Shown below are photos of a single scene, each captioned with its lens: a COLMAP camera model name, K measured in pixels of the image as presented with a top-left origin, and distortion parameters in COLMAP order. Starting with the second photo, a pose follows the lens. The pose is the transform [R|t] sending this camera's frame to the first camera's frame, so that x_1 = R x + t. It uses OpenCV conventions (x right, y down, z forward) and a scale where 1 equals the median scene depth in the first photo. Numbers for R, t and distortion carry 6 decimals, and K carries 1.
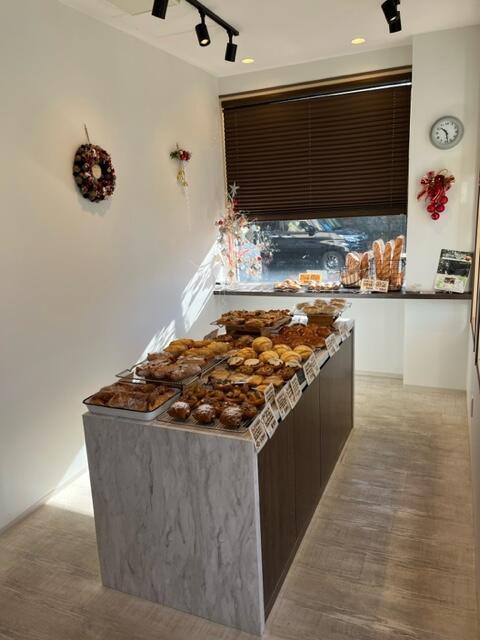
lens RADIAL K [[485.9, 0, 240.2], [0, 485.9, 319.5], [0, 0, 1]] dist [-0.001546, 0.000008]
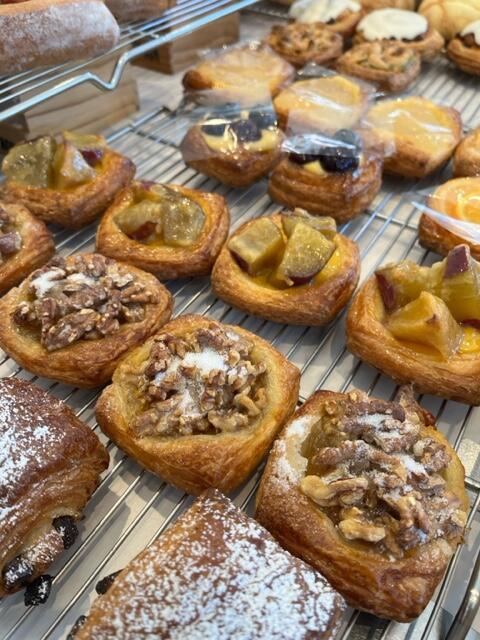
lens RADIAL K [[485.9, 0, 239.5], [0, 485.9, 320.4], [0, 0, 1]] dist [-0.001546, 0.000008]
pose [[0.985842, 0.152139, -0.070488, -0.013806], [-0.084563, 0.814132, 0.574490, 0.085098], [0.144788, -0.560396, 0.815471, 0.801579]]
